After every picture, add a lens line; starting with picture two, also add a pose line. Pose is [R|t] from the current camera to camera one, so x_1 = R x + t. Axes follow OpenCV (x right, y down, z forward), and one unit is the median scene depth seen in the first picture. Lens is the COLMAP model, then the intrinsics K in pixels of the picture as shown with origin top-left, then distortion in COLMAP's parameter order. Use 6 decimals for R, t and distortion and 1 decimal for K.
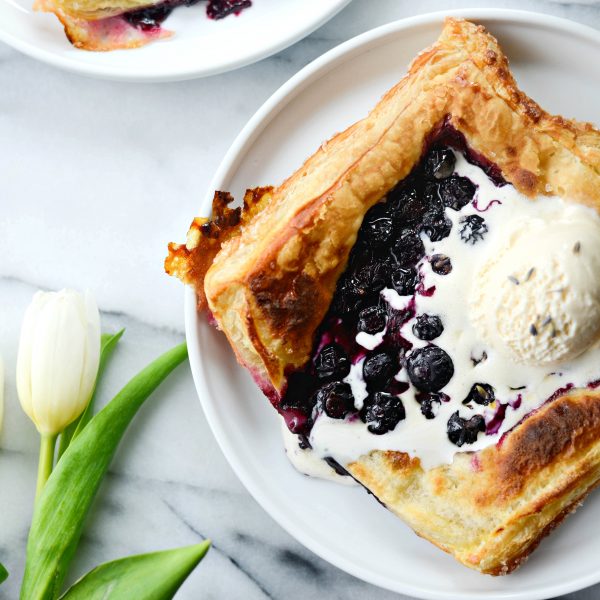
lens RADIAL K [[1406.9, 0, 299.3], [0, 1406.9, 301.4], [0, 0, 1]] dist [-0.147886, 0.000000]
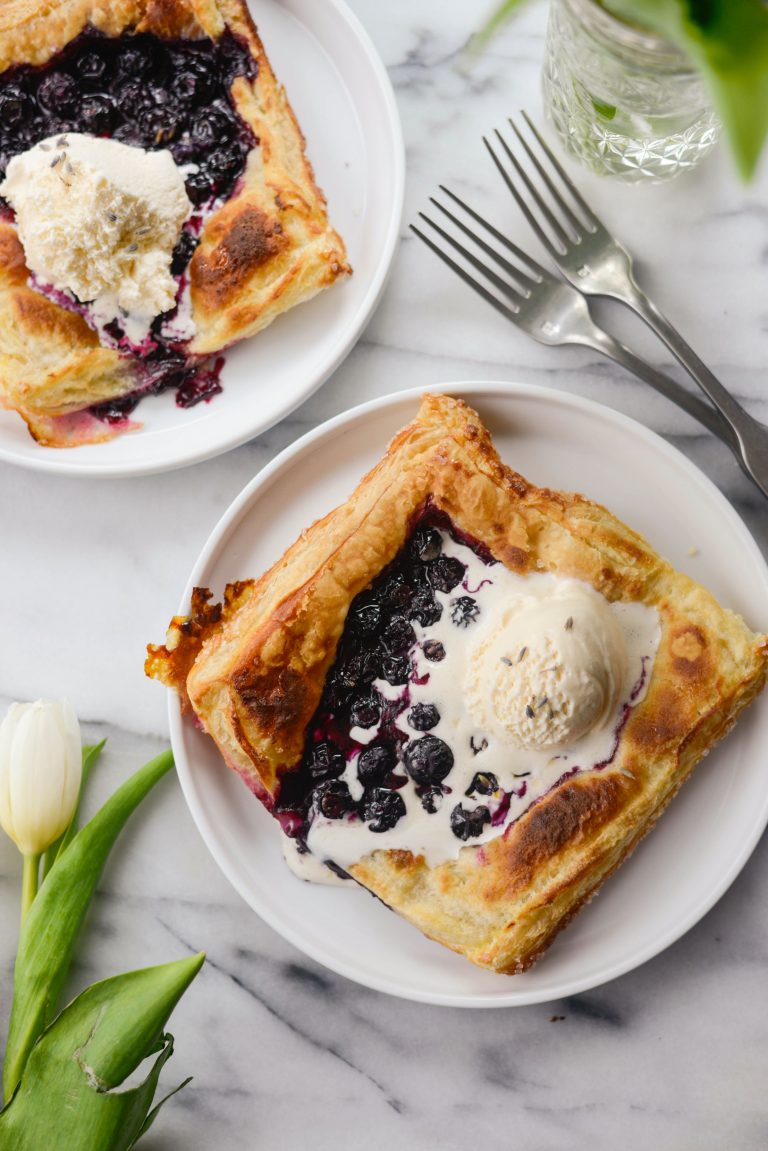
lens RADIAL K [[1758.5, 0, 387.7], [0, 1758.5, 576.2], [0, 0, 1]] dist [-0.143503, 0.000000]
pose [[0.997933, -0.057779, 0.028116, 0.039089], [0.059840, 0.995076, -0.079018, 0.016069], [-0.023412, 0.080537, 0.996477, -0.195181]]
